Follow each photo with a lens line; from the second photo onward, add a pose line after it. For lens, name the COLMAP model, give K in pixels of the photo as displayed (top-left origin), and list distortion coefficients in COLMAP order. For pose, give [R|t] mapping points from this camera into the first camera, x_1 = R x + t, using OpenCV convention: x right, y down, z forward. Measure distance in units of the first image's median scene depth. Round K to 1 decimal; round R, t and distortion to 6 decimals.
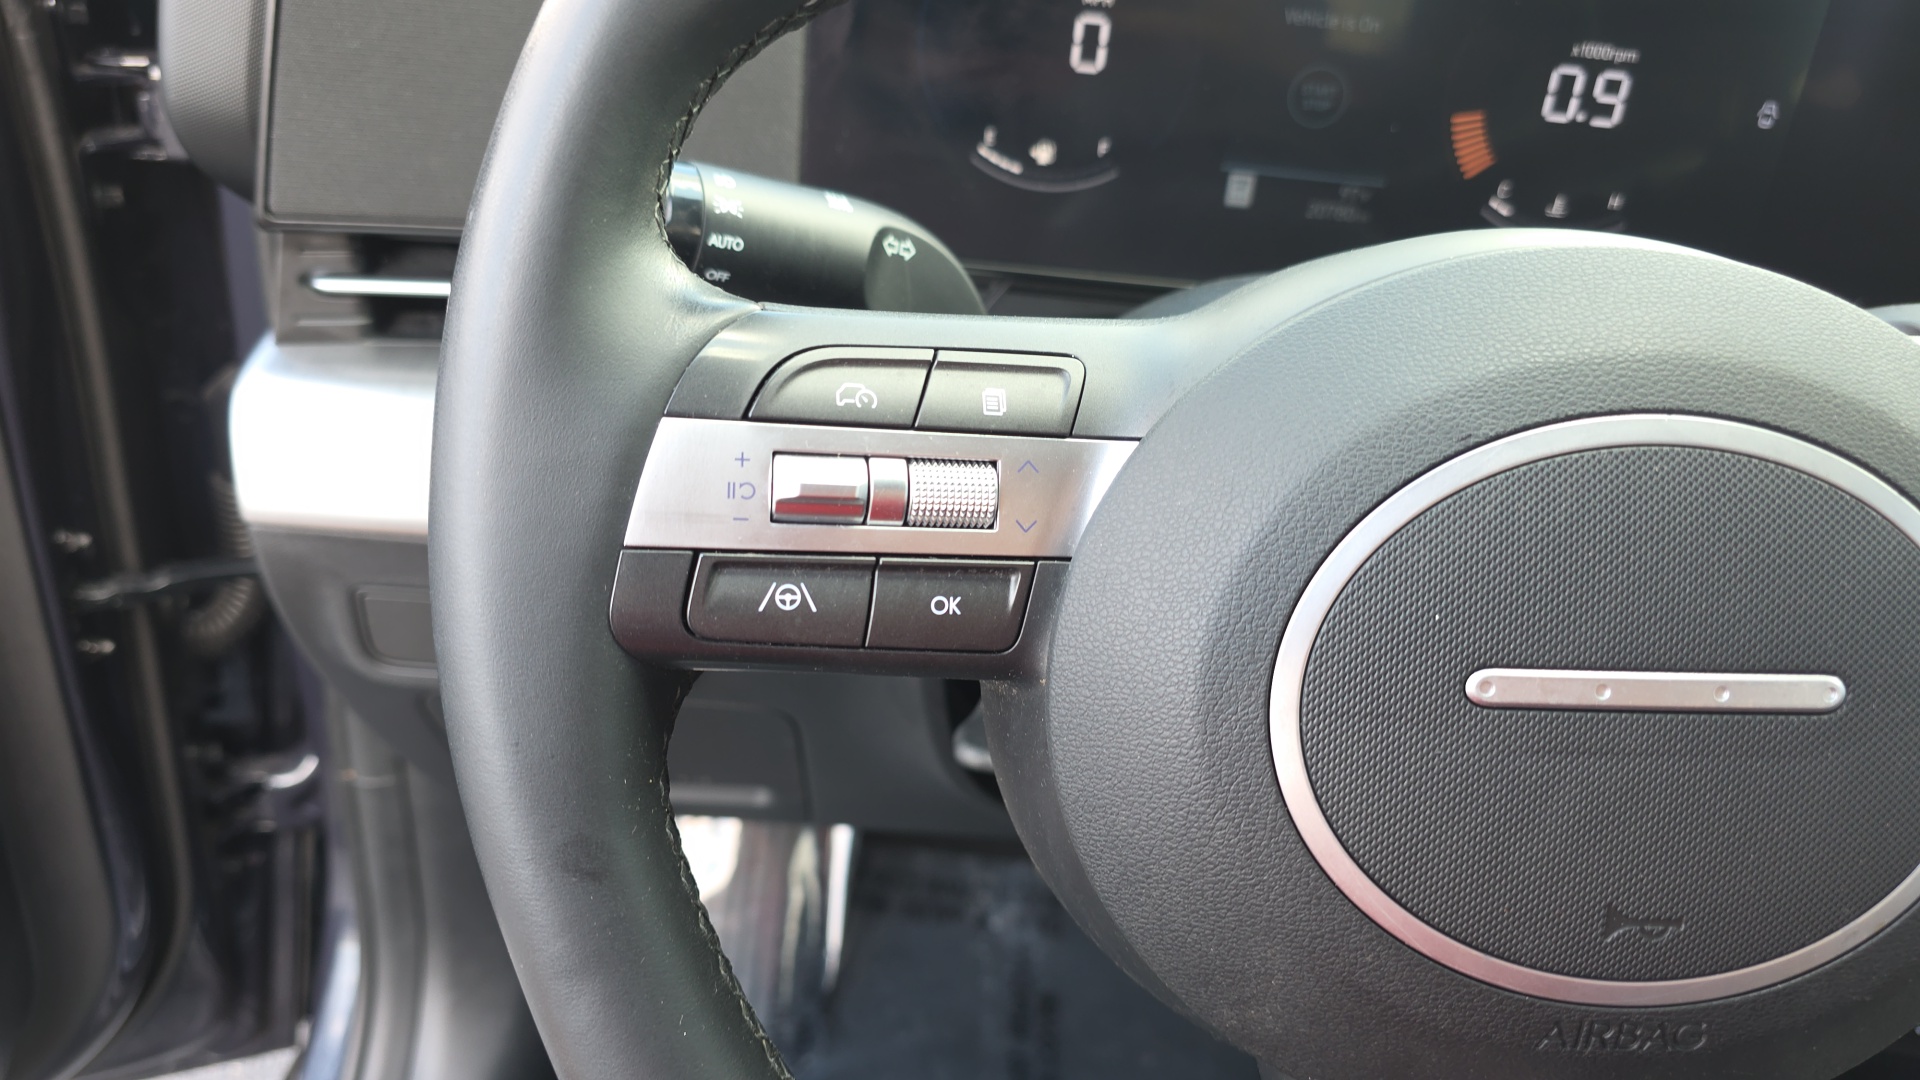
lens RADIAL K [[1360.2, 0, 939.2], [0, 1360.2, 549.0], [0, 0, 1]] dist [0.005155, -0.031991]
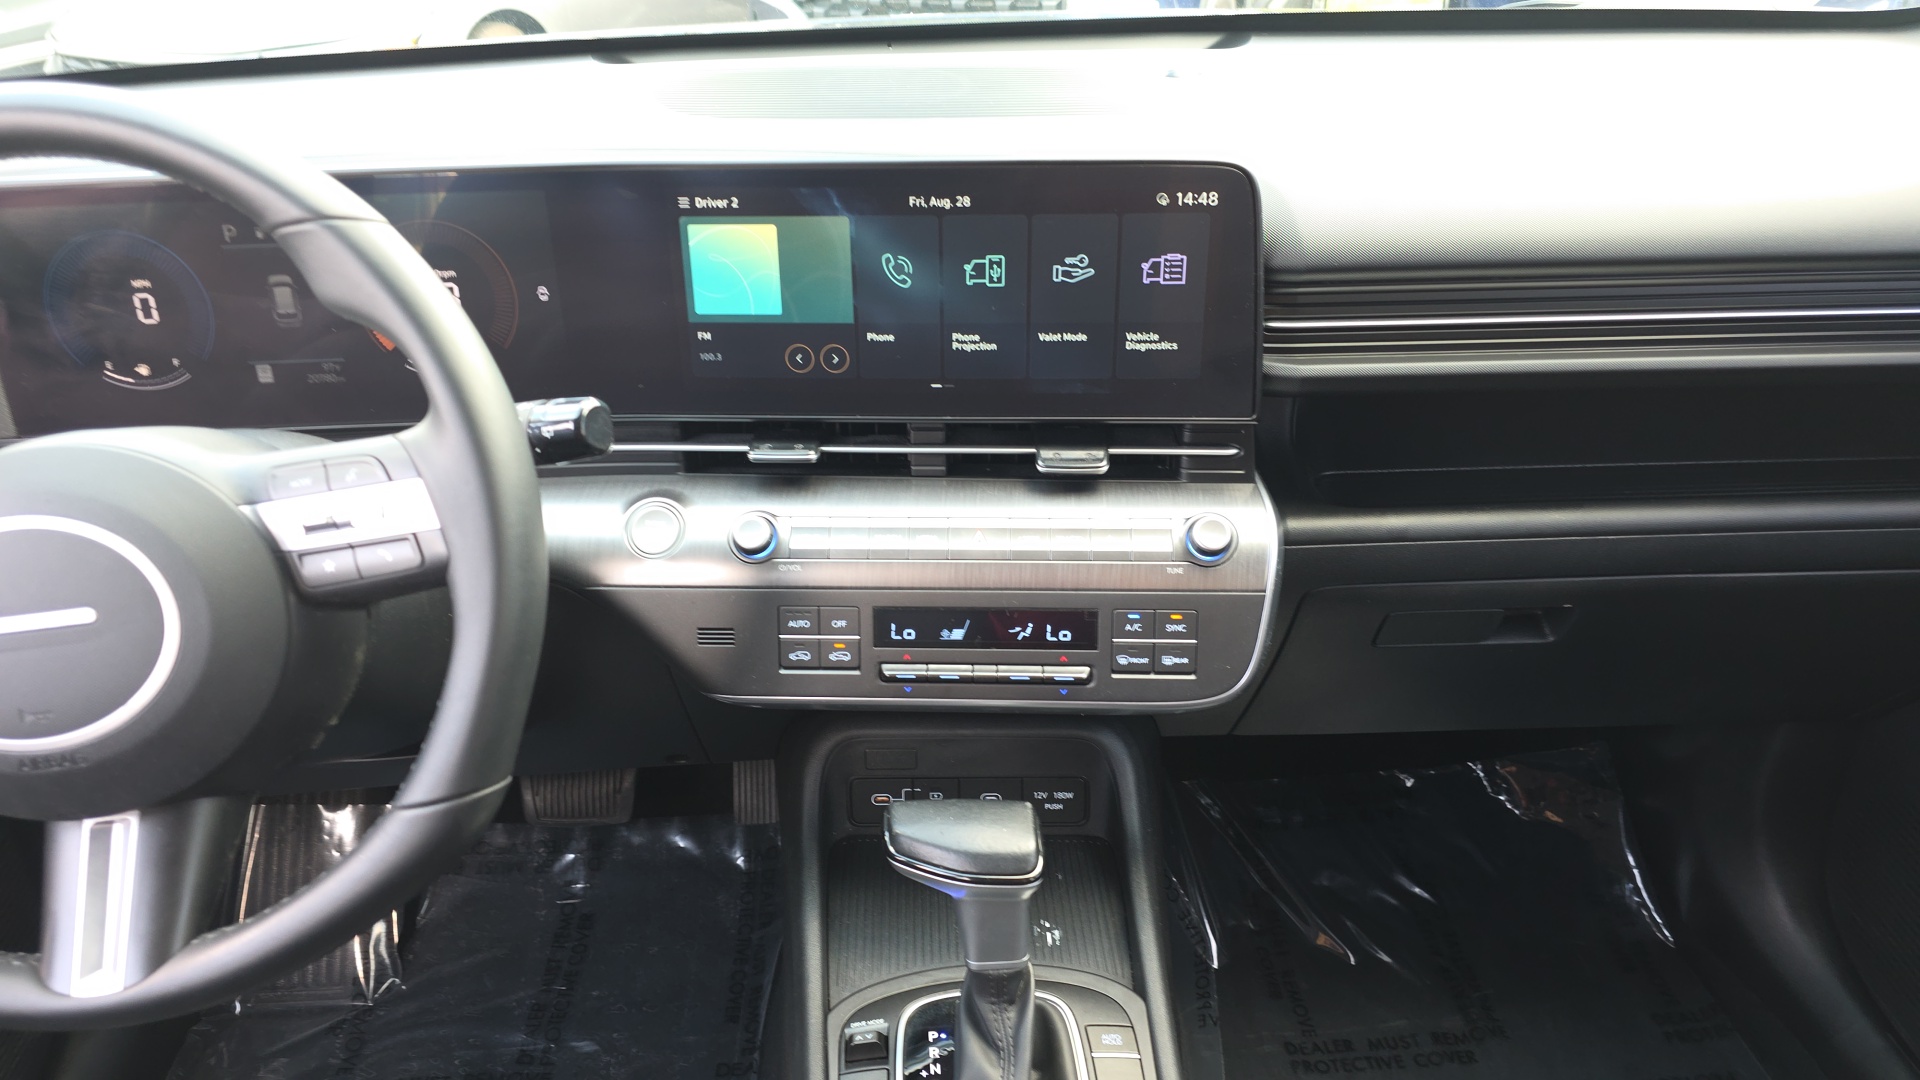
lens RADIAL K [[1287.4, 0, 925.6], [0, 1287.4, 549.7], [0, 0, 1]] dist [0.082631, -0.117550]
pose [[0.989980, -0.140688, 0.012139, 1.048267], [0.140972, 0.989643, -0.027086, 0.129432], [-0.008203, 0.028526, 0.999559, -0.700662]]
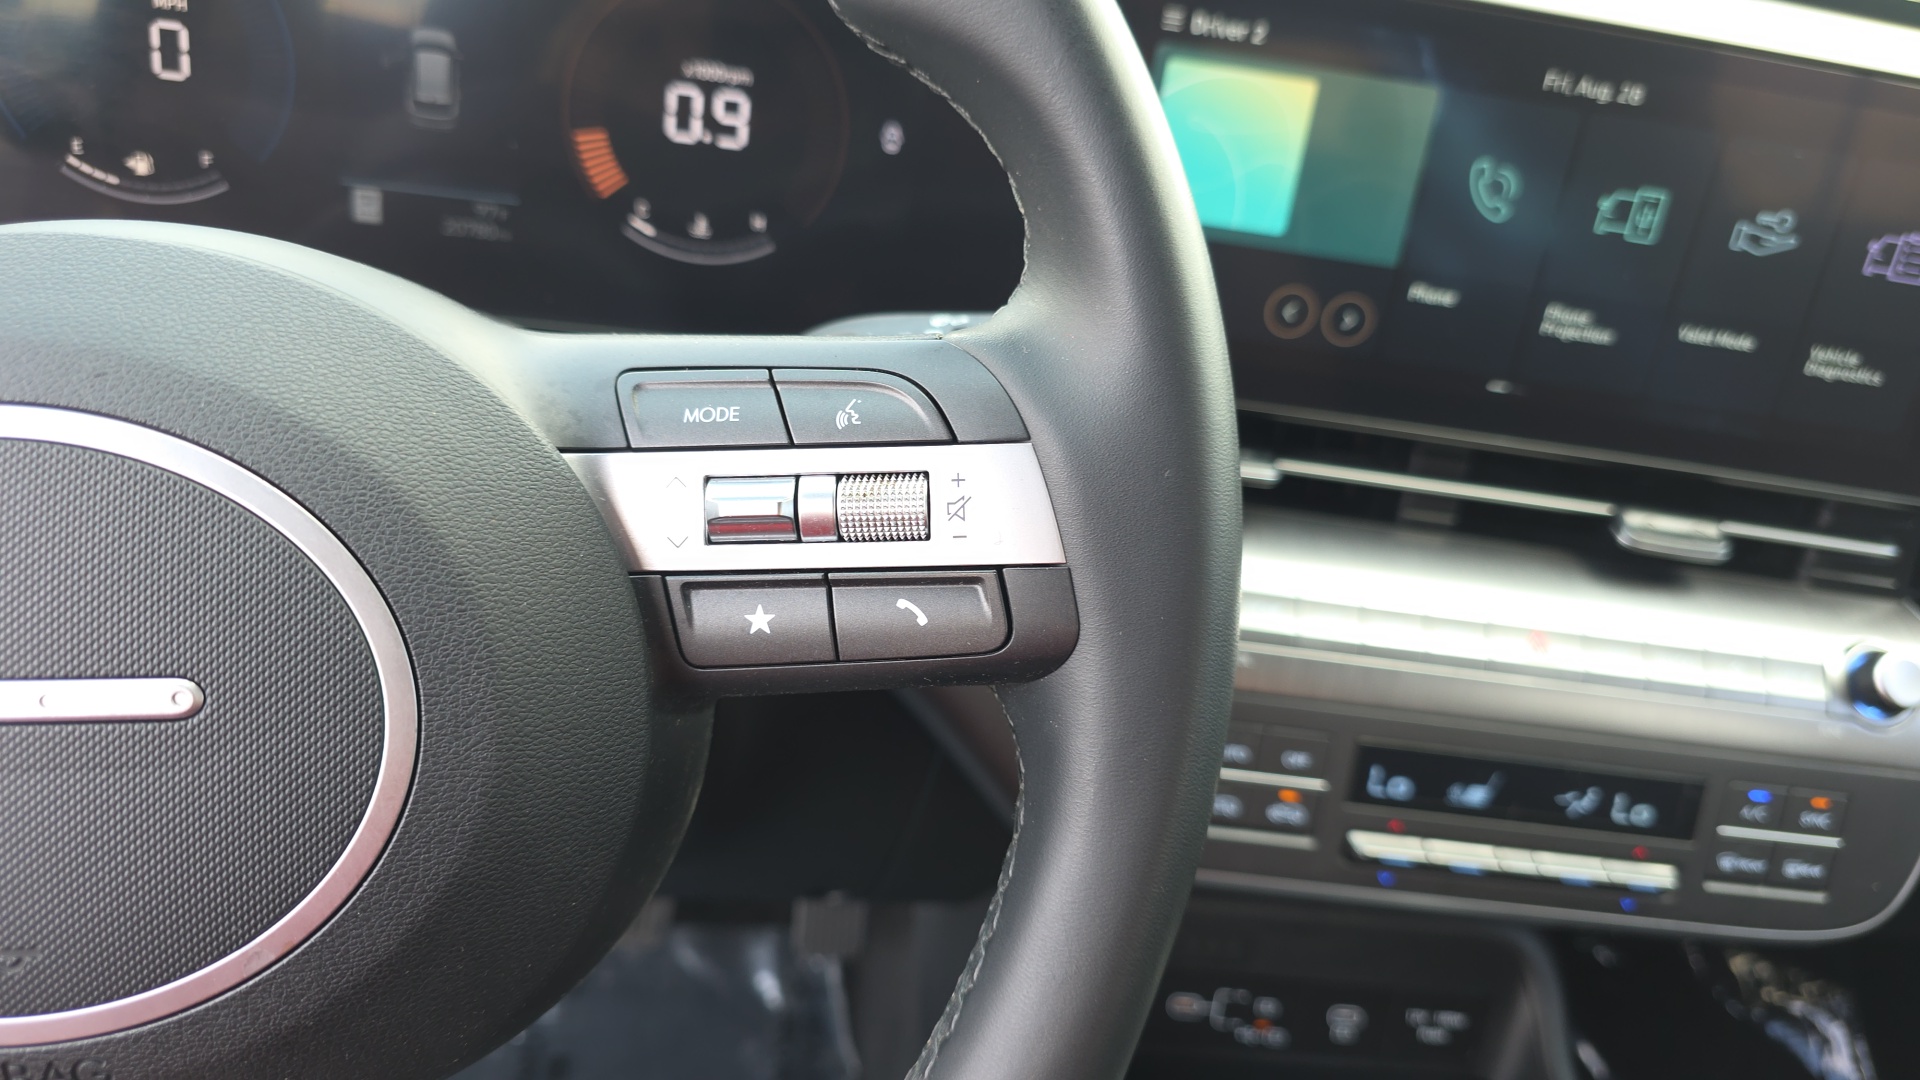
lens RADIAL K [[1369.7, 0, 954.6], [0, 1369.7, 533.4], [0, 0, 1]] dist [0.006258, -0.038580]
pose [[0.987492, -0.019819, 0.156417, 0.495269], [0.026990, 0.998673, -0.043858, 0.023160], [-0.155340, 0.047531, 0.986717, -0.011398]]
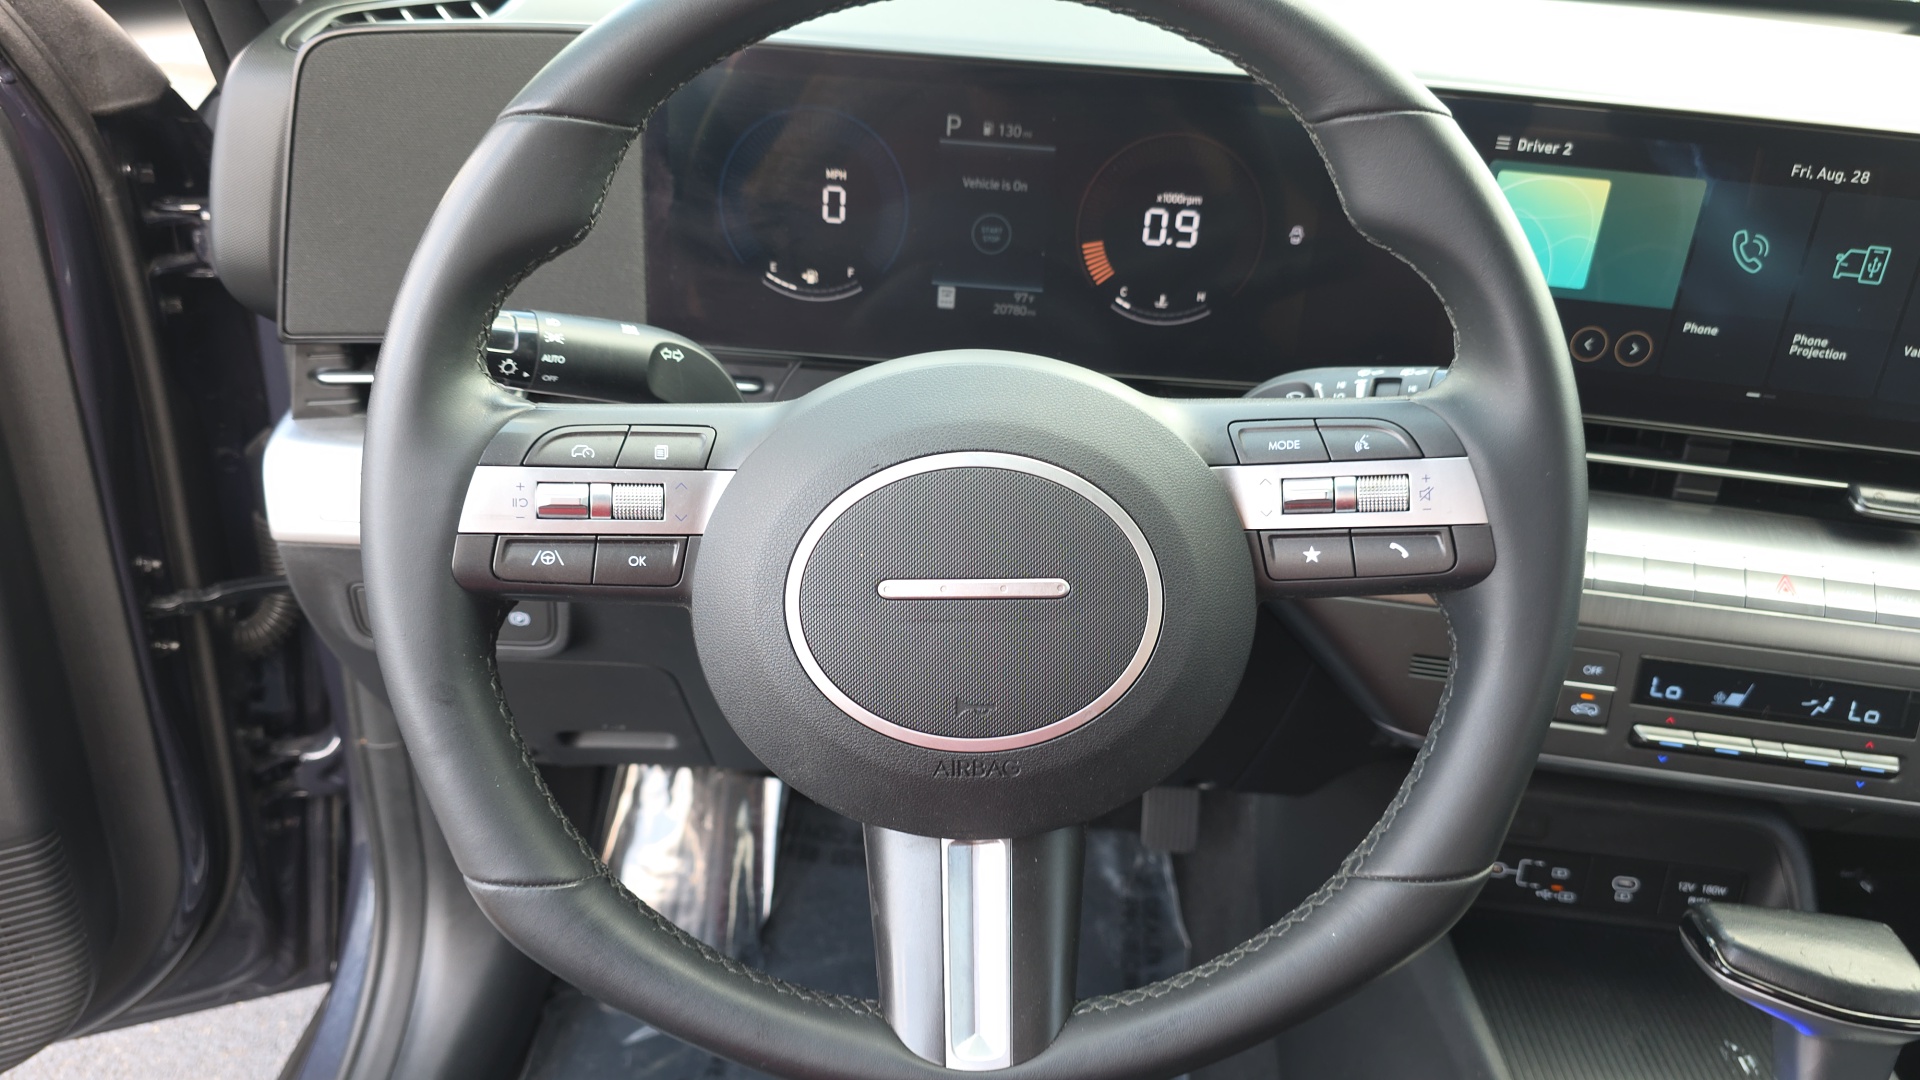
lens RADIAL K [[1328.1, 0, 961.4], [0, 1328.1, 536.2], [0, 0, 1]] dist [0.039468, -0.052083]
pose [[0.999561, -0.028186, -0.009092, 0.252825], [0.027913, 0.999195, -0.028818, 0.039169], [0.009897, 0.028552, 0.999543, -0.450653]]
